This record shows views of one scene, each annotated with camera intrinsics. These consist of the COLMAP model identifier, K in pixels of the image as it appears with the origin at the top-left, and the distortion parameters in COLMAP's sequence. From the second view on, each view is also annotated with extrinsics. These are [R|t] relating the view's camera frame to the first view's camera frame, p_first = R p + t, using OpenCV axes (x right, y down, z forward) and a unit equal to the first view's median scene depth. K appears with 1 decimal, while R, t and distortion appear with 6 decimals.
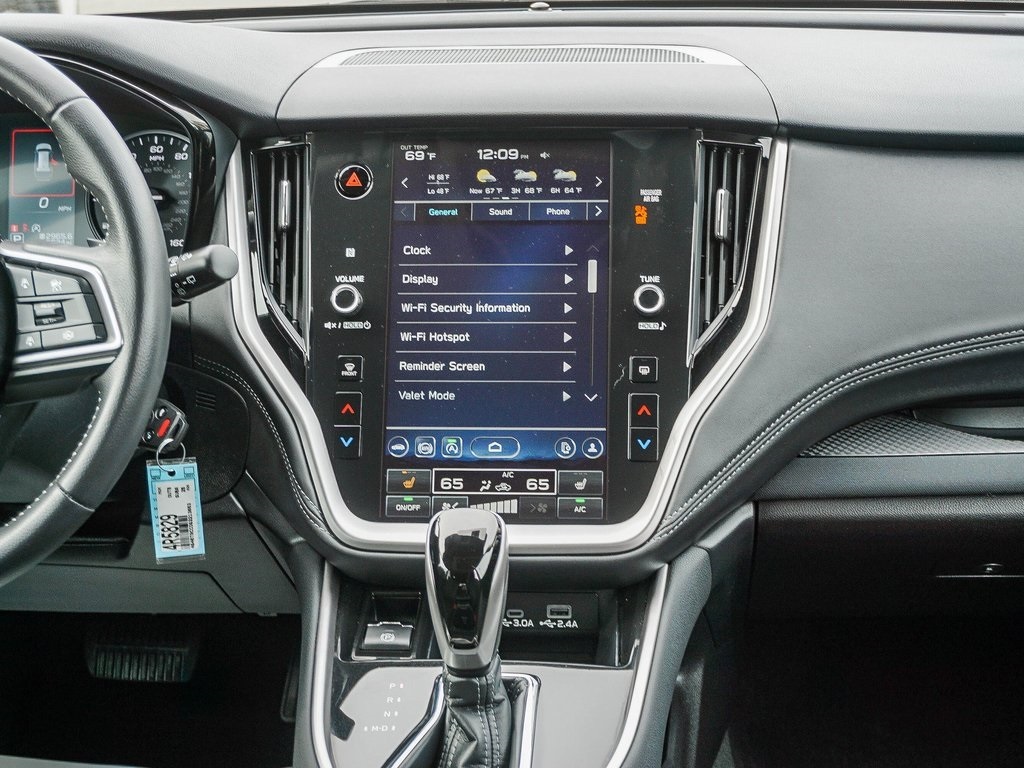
lens RADIAL K [[1870.4, 0, 512.0], [0, 1870.4, 378.3], [0, 0, 1]] dist [-0.006306, 0.000000]
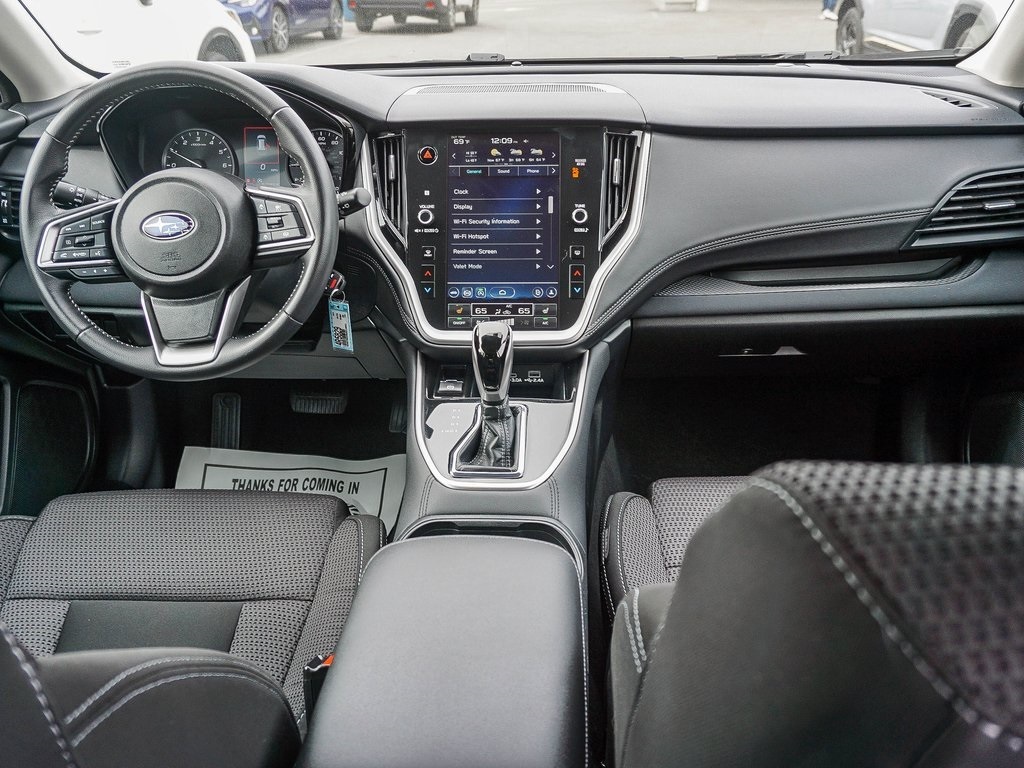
lens RADIAL K [[919.5, 0, 512.7], [0, 919.5, 383.2], [0, 0, 1]] dist [0.101242, -0.078183]
pose [[0.999327, -0.010516, 0.035147, -0.032871], [0.006147, 0.992492, 0.122157, 0.012835], [-0.036167, -0.121859, 0.991888, 0.015290]]
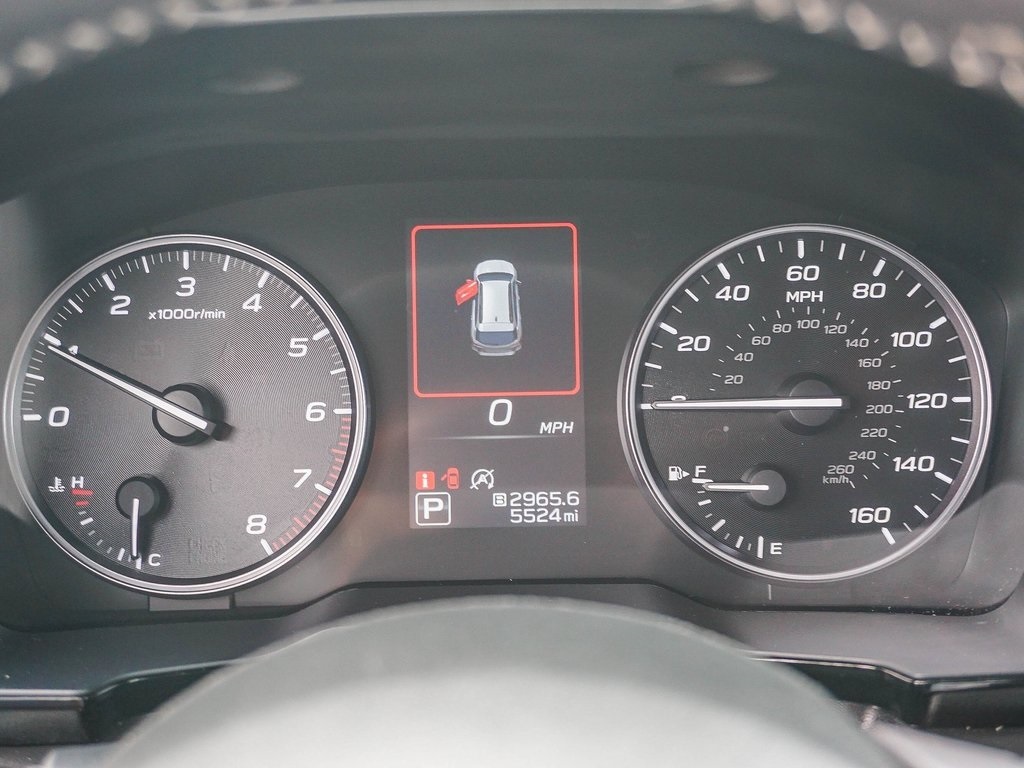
lens RADIAL K [[1717.8, 0, 512.6], [0, 1717.8, 382.7], [0, 0, 1]] dist [0.045191, 0.000000]
pose [[0.995545, -0.024716, 0.090990, -0.312448], [0.023095, 0.999556, 0.018822, -0.119102], [-0.091414, -0.016637, 0.995674, 0.717573]]
